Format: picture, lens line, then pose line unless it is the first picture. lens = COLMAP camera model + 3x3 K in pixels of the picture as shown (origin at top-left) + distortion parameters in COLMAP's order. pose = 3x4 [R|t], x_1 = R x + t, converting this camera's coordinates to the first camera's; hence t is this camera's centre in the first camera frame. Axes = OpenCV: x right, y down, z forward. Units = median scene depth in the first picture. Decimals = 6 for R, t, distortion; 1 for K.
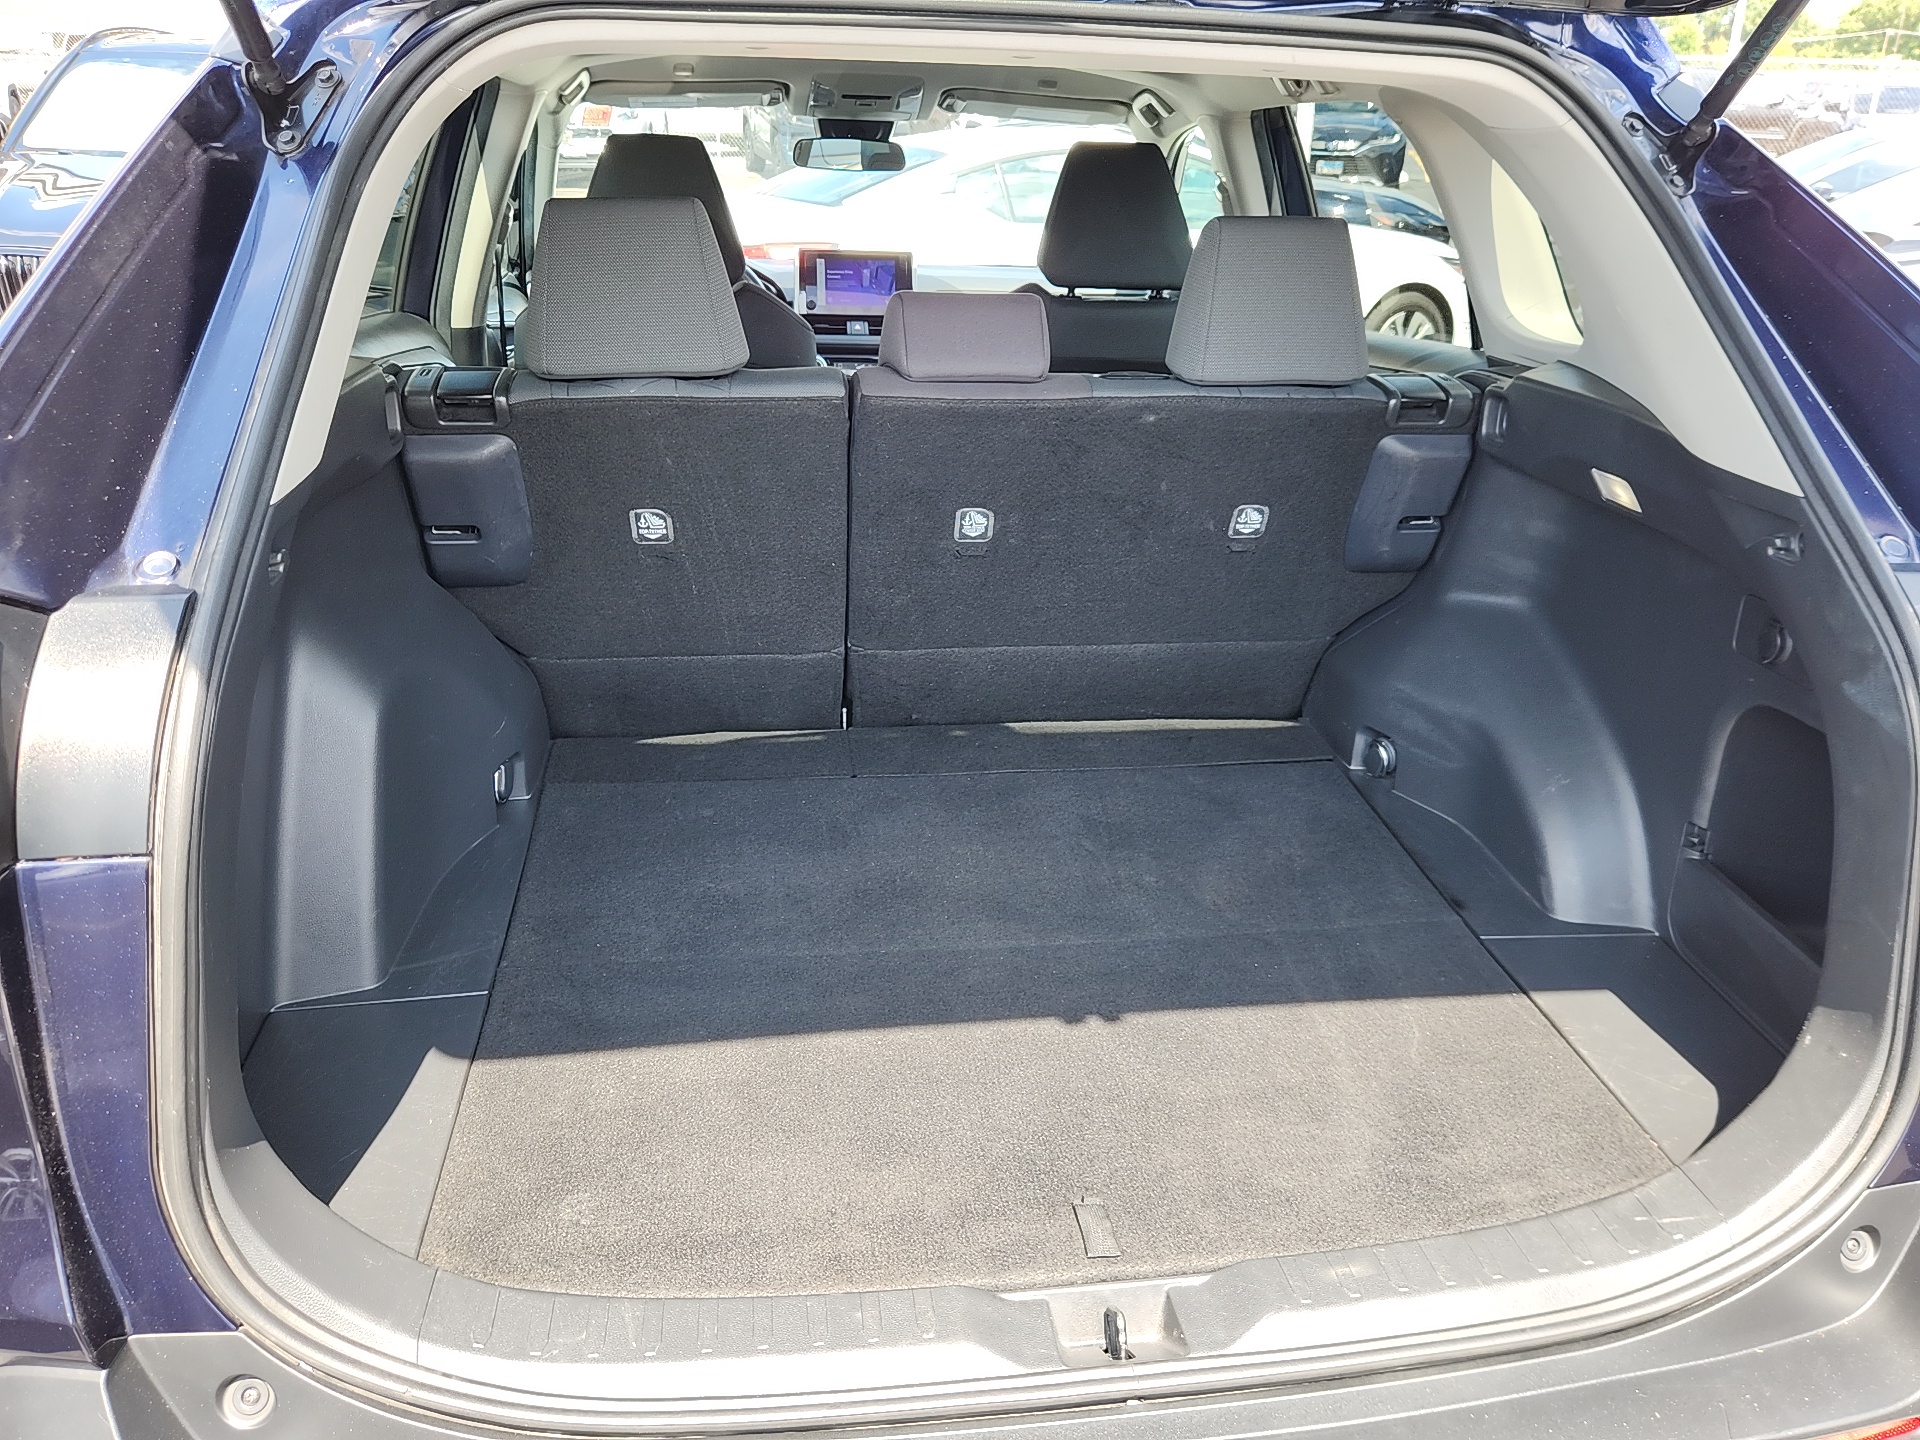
lens RADIAL K [[1496.9, 0, 960.0], [0, 1496.9, 720.0], [0, 0, 1]] dist [0.178124, -0.250104]
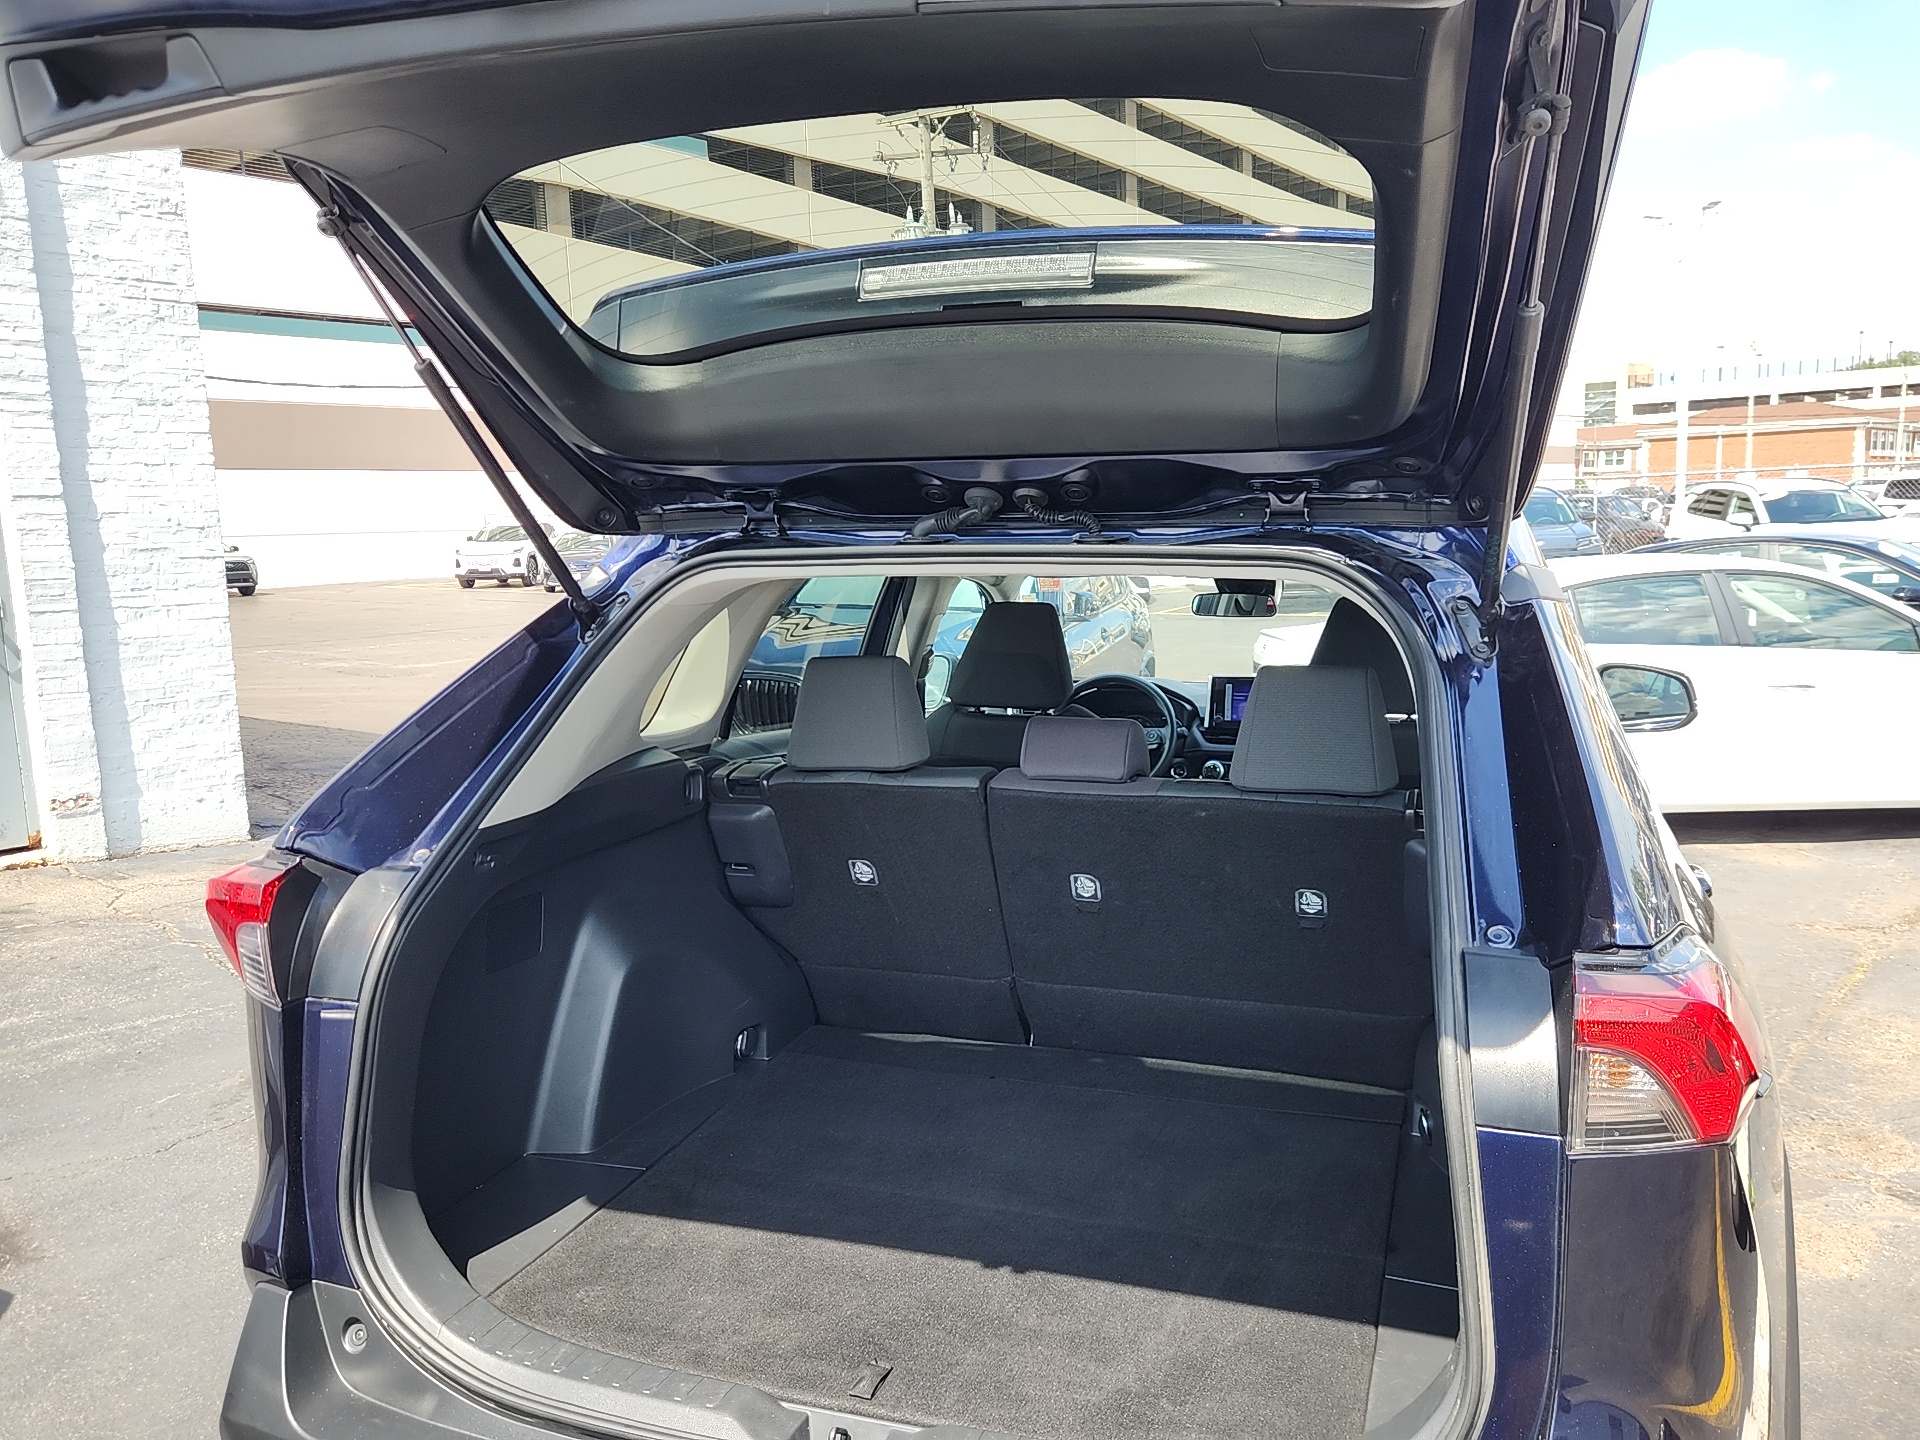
lens RADIAL K [[1507.3, 0, 960.0], [0, 1507.3, 720.0], [0, 0, 1]] dist [0.086796, -0.069333]
pose [[0.882981, 0.017946, -0.469066, 0.638977], [-0.137999, 0.965036, -0.222850, 0.043440], [0.448667, 0.261503, 0.854585, -0.240280]]
